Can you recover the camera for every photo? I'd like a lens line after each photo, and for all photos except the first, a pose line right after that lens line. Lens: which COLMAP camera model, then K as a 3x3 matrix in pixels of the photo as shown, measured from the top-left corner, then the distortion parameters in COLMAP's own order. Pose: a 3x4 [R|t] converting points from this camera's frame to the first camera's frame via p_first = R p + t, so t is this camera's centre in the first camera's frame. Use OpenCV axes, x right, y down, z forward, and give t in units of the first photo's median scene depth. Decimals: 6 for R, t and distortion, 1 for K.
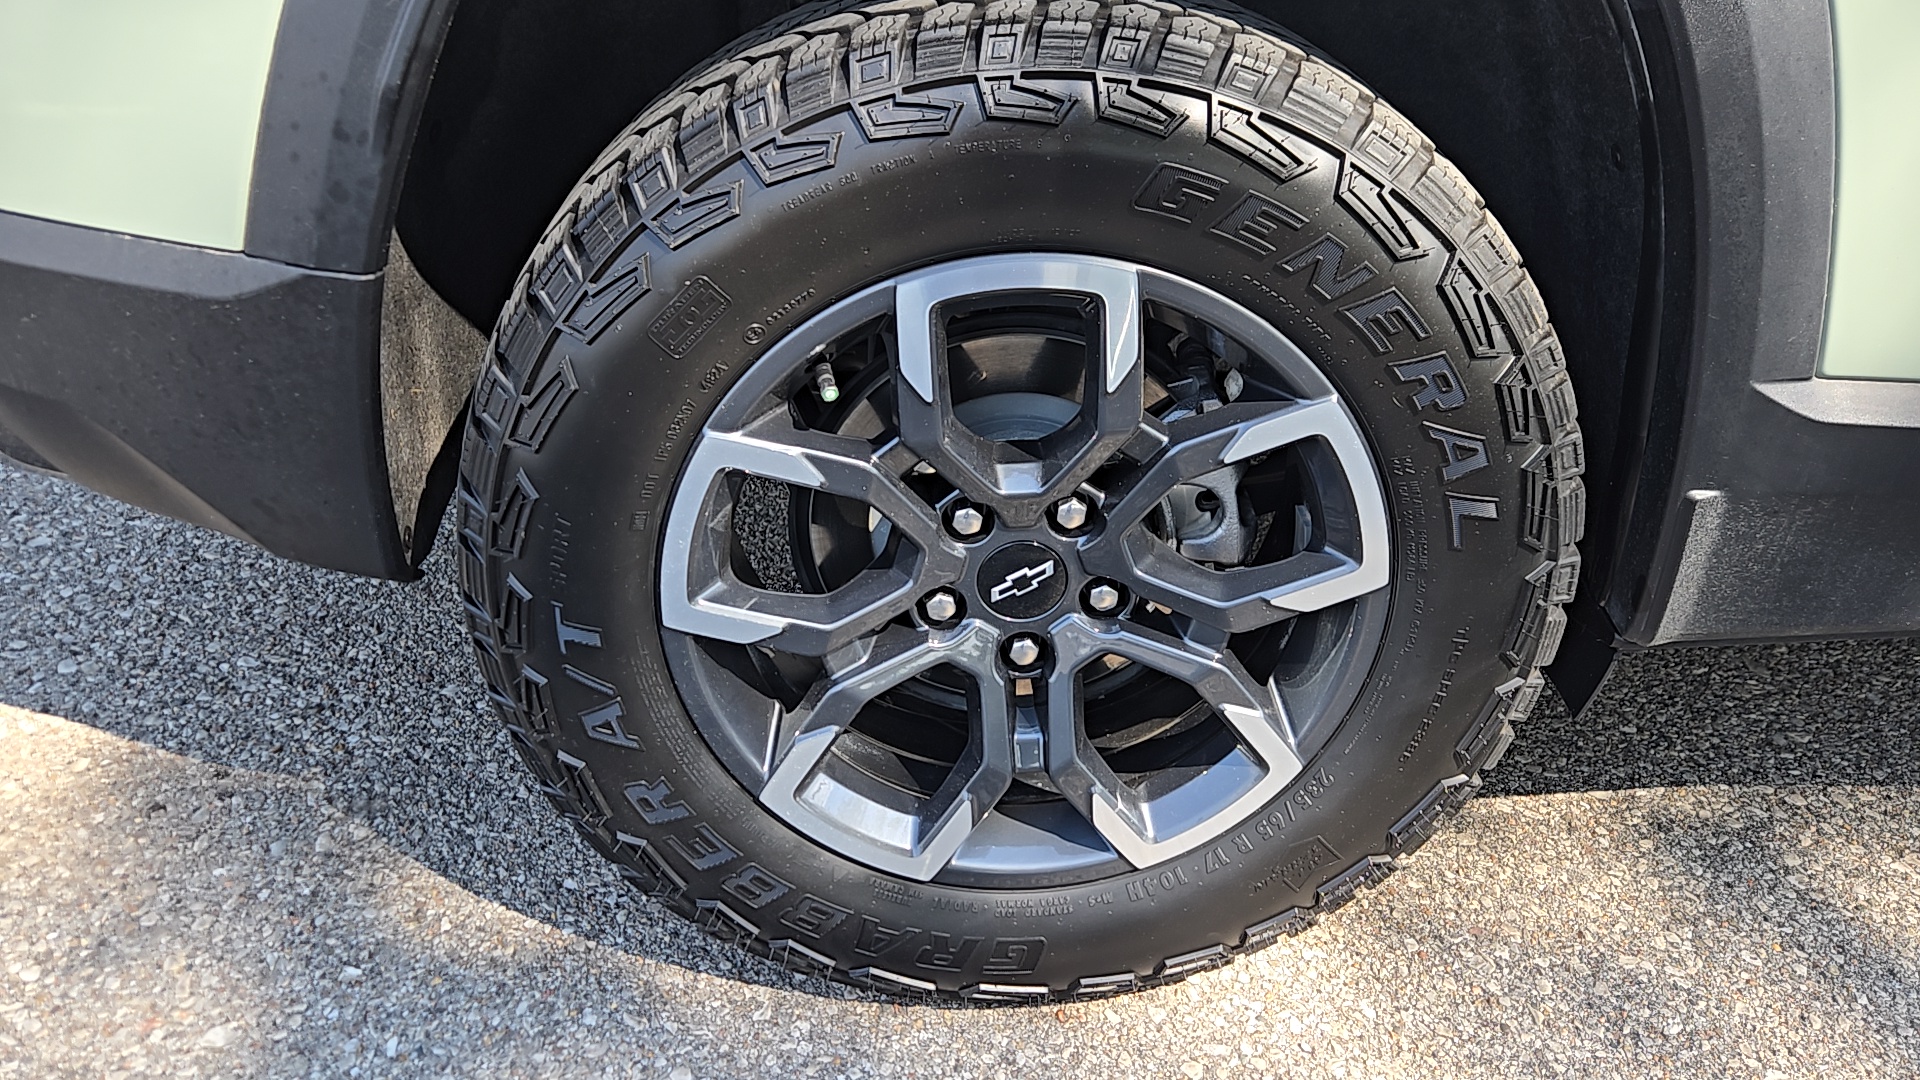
lens RADIAL K [[1517.3, 0, 960.0], [0, 1517.3, 540.0], [0, 0, 1]] dist [0.003208, 0.002651]
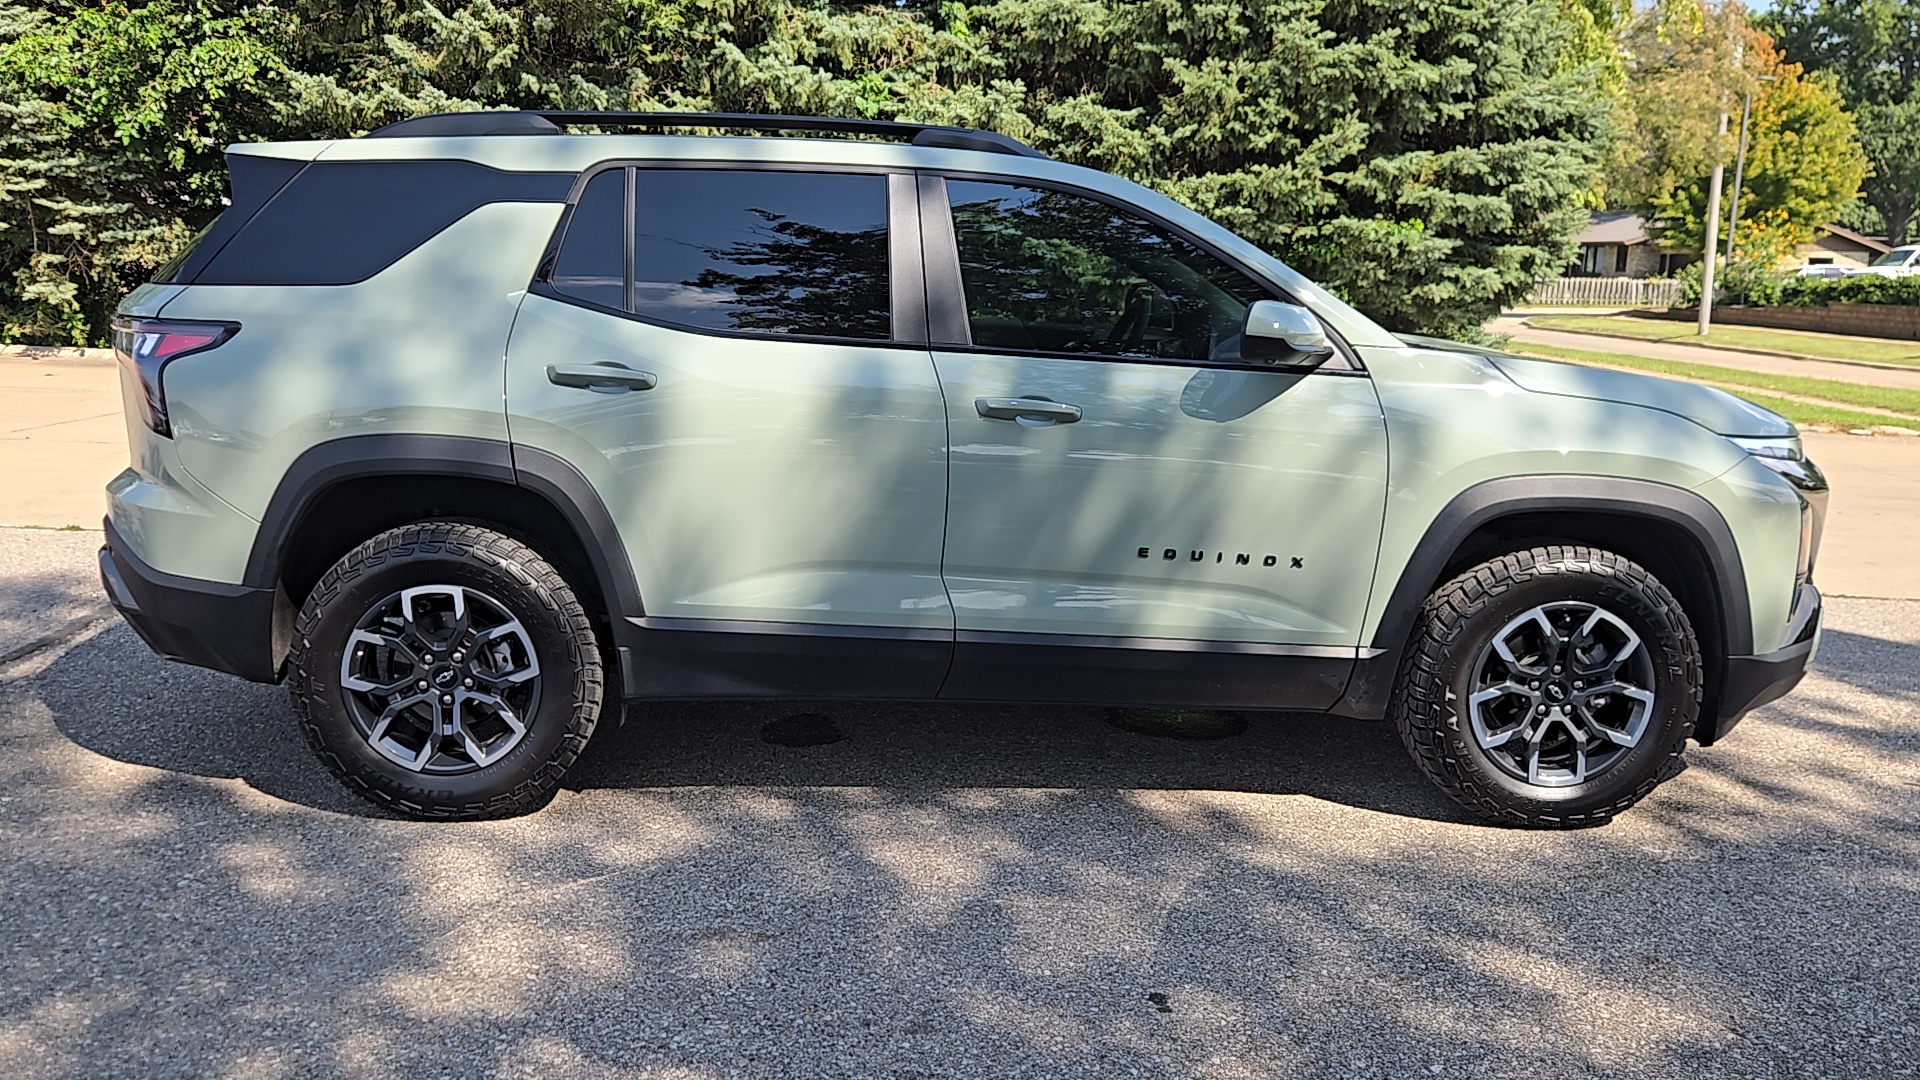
lens RADIAL K [[1606.2, 0, 960.0], [0, 1606.2, 540.0], [0, 0, 1]] dist [0.000545, 0.004587]
pose [[0.999941, -0.001852, 0.010667, 1.266792], [0.005002, 0.952815, -0.303511, 0.911551], [-0.009602, 0.303547, 0.952768, -2.842759]]
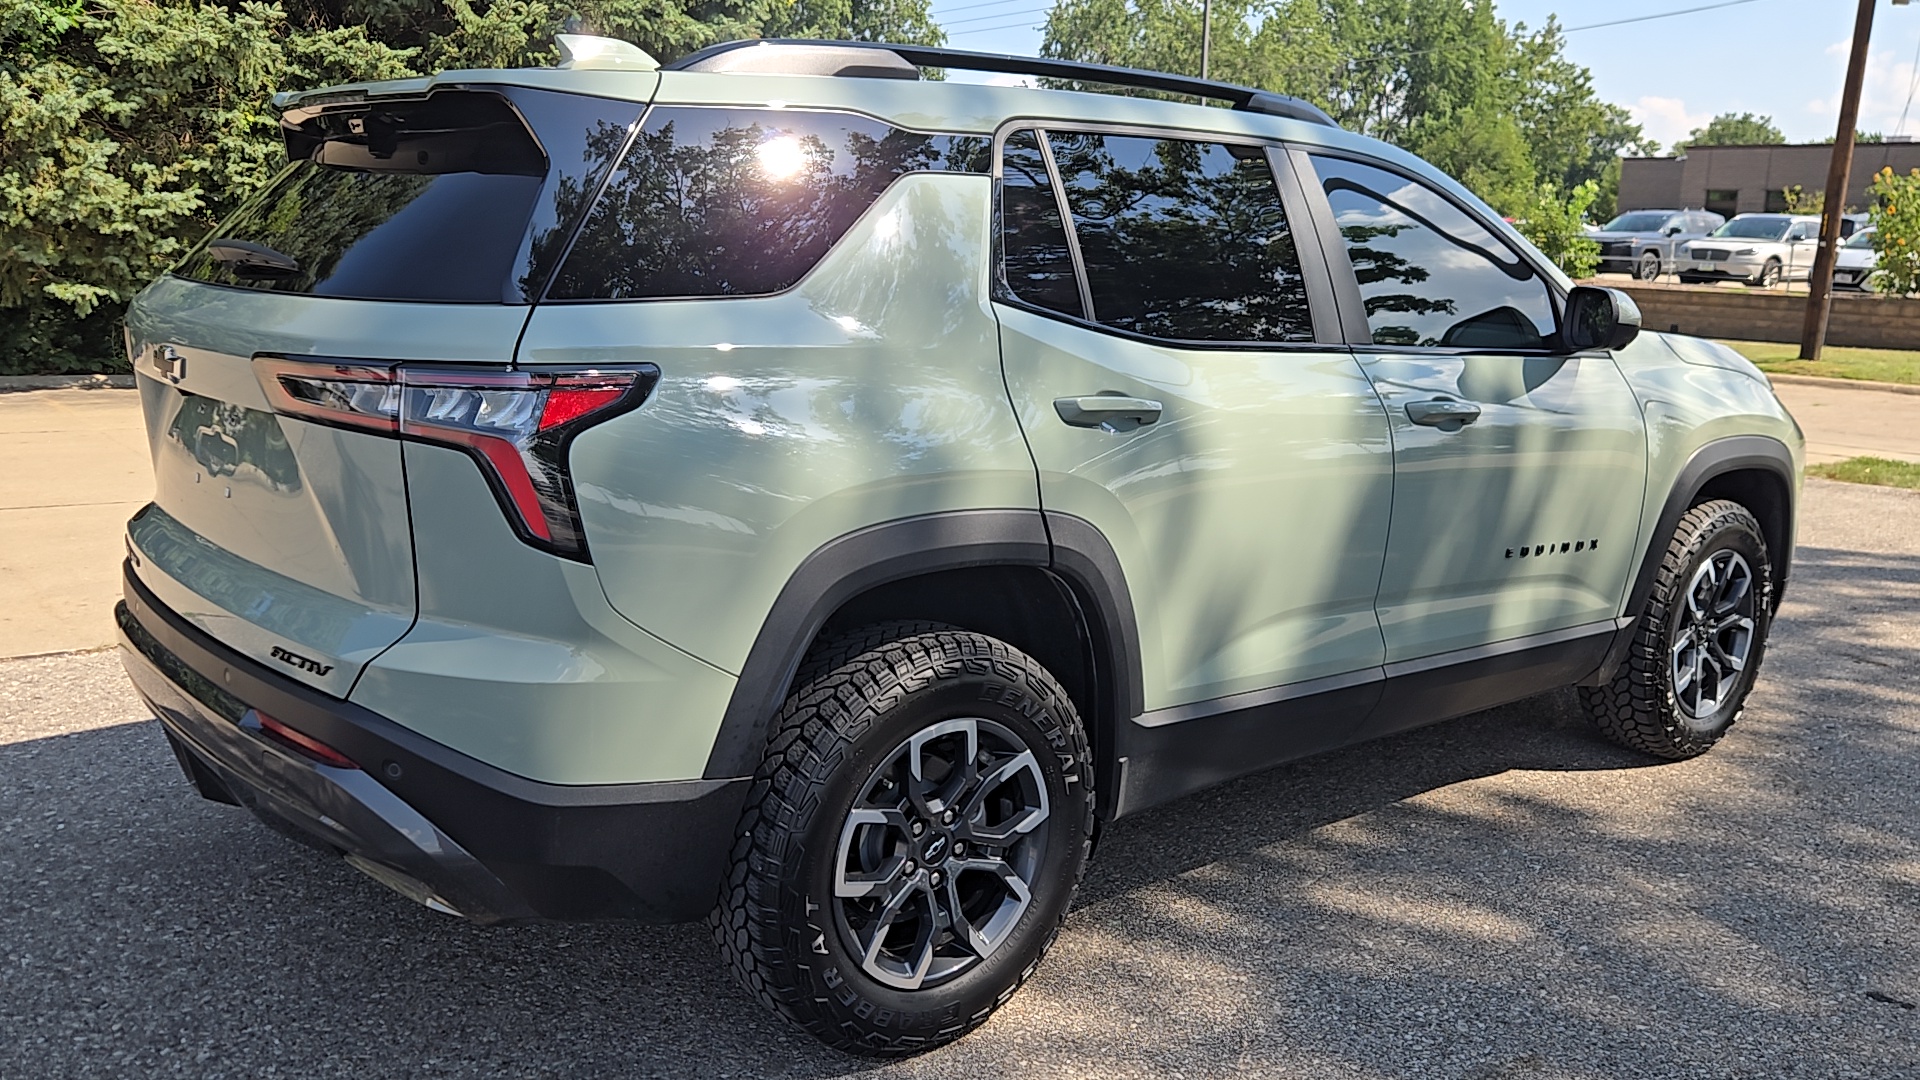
lens RADIAL K [[1606.2, 0, 960.0], [0, 1606.2, 540.0], [0, 0, 1]] dist [0.000545, 0.004587]
pose [[0.780858, -0.118301, 0.613406, -1.565818], [0.283435, 0.942116, -0.179113, 0.035744], [-0.556710, 0.313722, 0.769189, -1.301298]]
